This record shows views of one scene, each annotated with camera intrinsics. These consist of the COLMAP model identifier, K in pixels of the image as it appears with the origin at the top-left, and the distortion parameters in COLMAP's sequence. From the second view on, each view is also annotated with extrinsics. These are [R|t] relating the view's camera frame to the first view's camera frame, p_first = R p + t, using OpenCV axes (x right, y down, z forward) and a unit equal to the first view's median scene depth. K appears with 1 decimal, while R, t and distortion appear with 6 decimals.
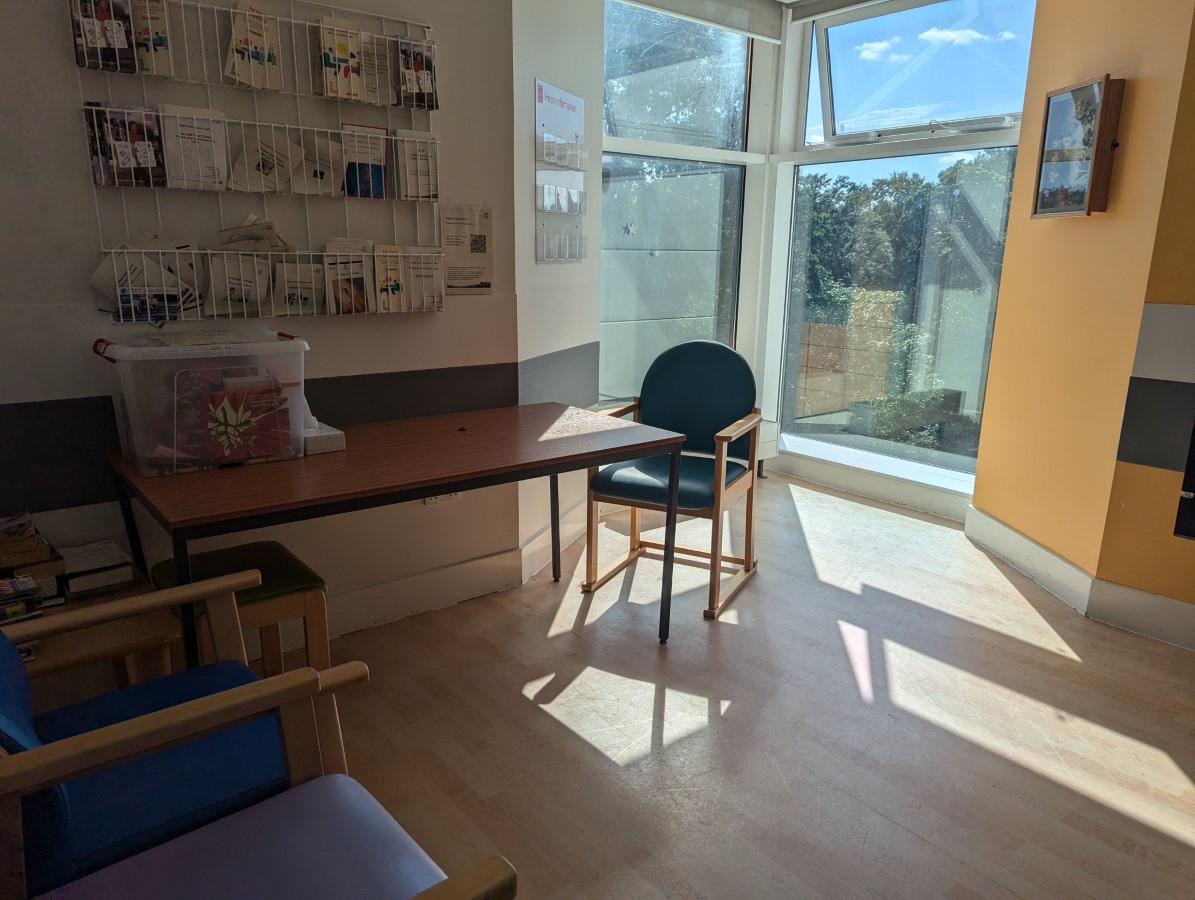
lens RADIAL K [[847.6, 0, 593.4], [0, 847.6, 453.0], [0, 0, 1]] dist [0.050080, -0.008565]
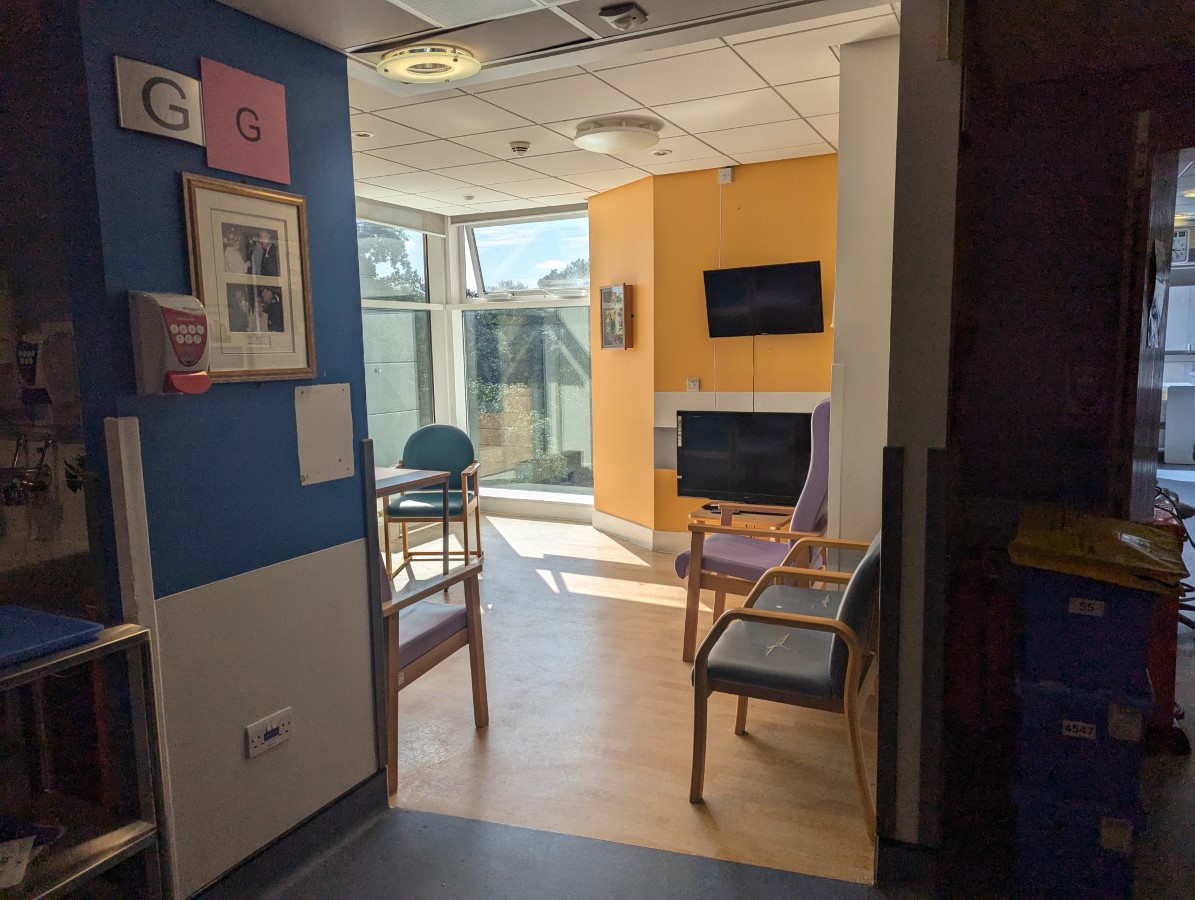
lens RADIAL K [[847.6, 0, 597.6], [0, 847.6, 450.7], [0, 0, 1]] dist [0.050080, -0.008565]
pose [[0.905679, -0.081659, 0.416027, -0.247233], [0.128292, 0.988057, -0.085349, 0.089337], [-0.404089, 0.130672, 0.905338, -0.552721]]
